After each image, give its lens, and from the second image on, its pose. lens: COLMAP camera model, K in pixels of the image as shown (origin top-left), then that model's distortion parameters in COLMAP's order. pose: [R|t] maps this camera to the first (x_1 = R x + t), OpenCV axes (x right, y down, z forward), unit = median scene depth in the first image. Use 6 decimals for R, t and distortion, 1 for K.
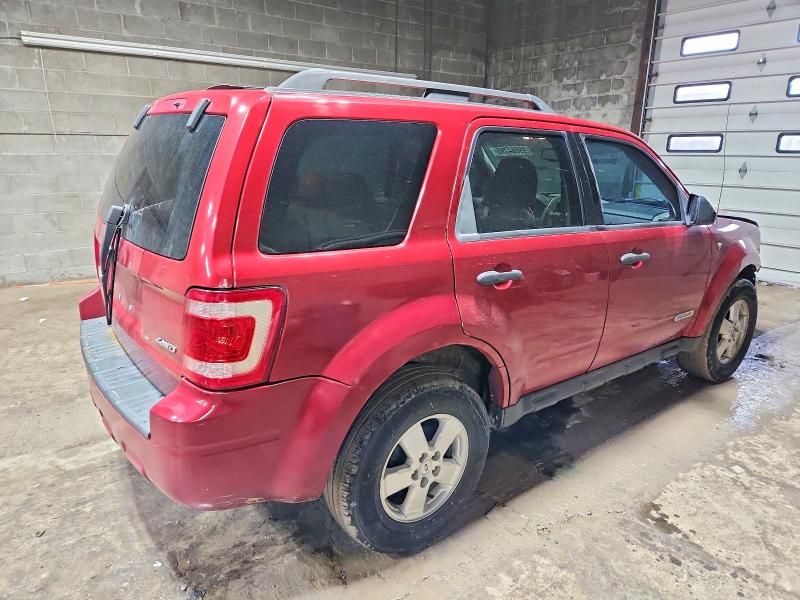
lens RADIAL K [[564.3, 0, 402.4], [0, 564.3, 300.1], [0, 0, 1]] dist [0.043695, -0.020490]
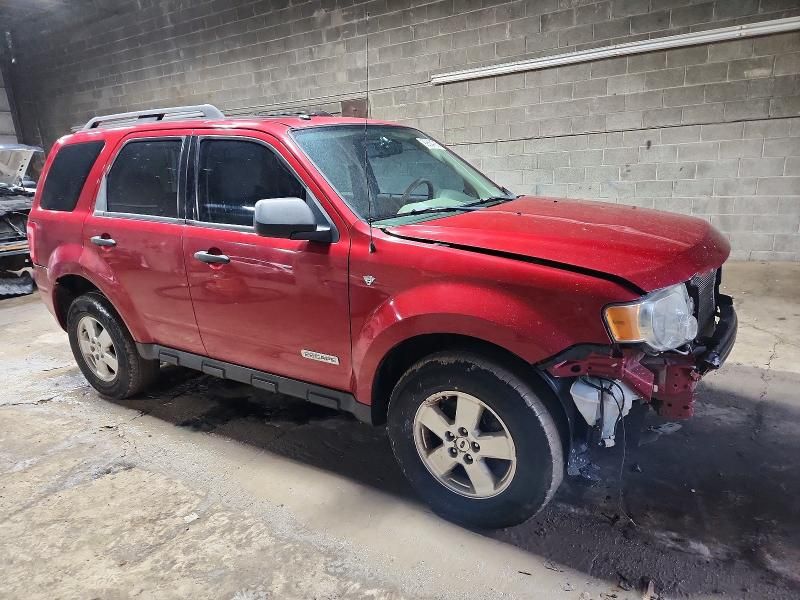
lens RADIAL K [[564.3, 0, 403.1], [0, 564.3, 299.6], [0, 0, 1]] dist [0.043695, -0.020490]
pose [[0.283733, 0.203573, -0.937045, 1.528352], [-0.196575, 0.968800, 0.150950, -0.228695], [0.938538, 0.141370, 0.314898, 1.068682]]
